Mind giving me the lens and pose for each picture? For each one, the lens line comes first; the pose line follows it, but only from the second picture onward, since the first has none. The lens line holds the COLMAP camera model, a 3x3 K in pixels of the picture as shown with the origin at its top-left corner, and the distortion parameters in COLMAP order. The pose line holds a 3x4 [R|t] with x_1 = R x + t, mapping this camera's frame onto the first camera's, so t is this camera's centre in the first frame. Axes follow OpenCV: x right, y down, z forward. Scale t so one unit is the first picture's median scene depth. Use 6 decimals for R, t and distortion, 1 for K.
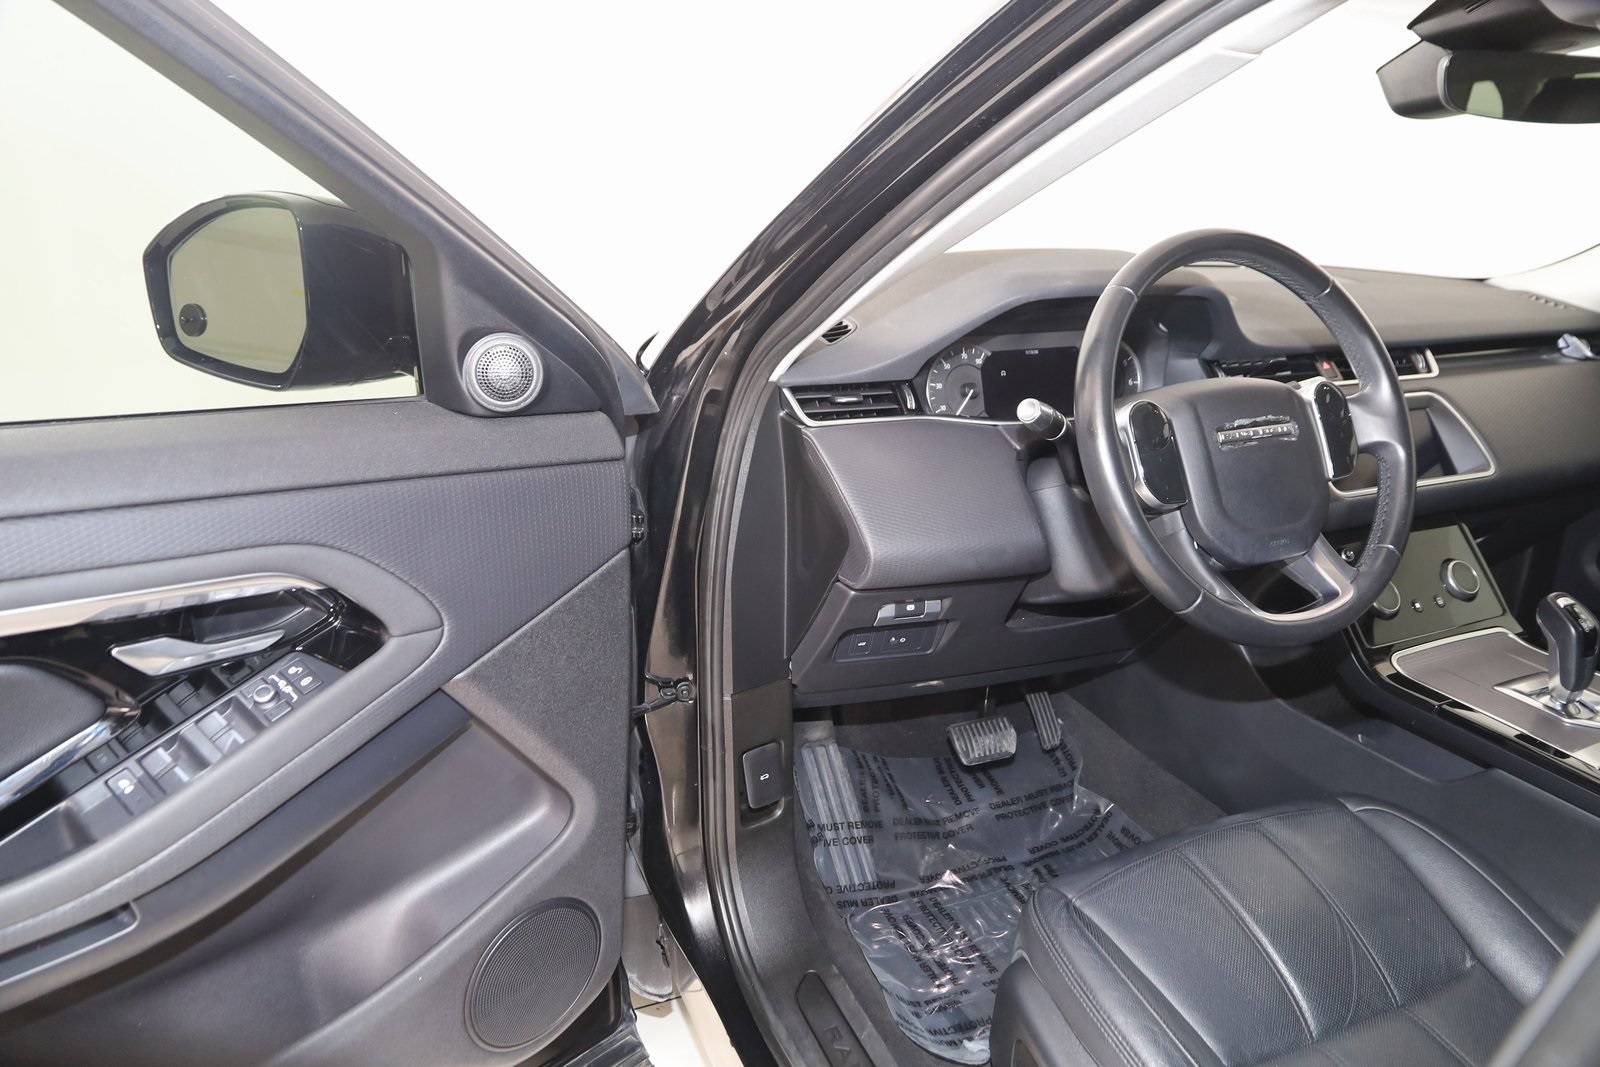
lens RADIAL K [[1107.5, 0, 787.1], [0, 1107.5, 525.9], [0, 0, 1]] dist [-0.116315, 0.063645]
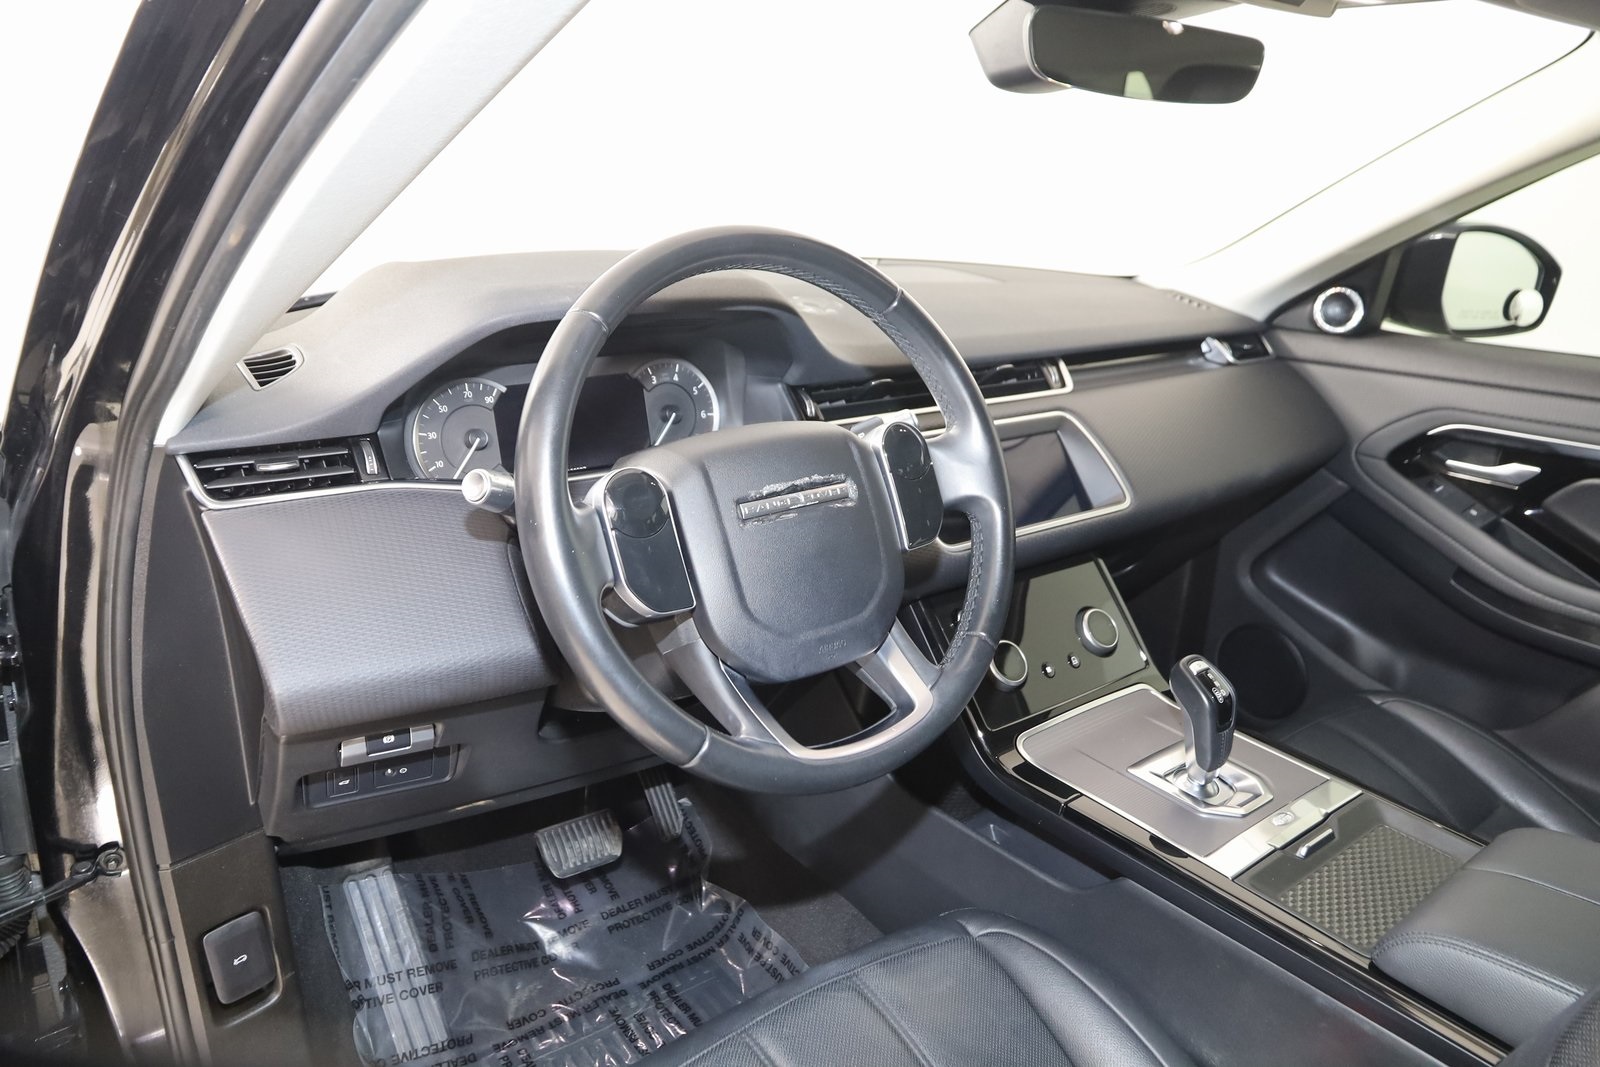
lens RADIAL K [[1107.5, 0, 816.8], [0, 1107.5, 526.5], [0, 0, 1]] dist [-0.116315, 0.063645]
pose [[0.966899, -0.053114, 0.249571, 0.198897], [0.050100, 0.998574, 0.018417, -0.063469], [-0.250194, -0.005304, 0.968181, 0.201263]]
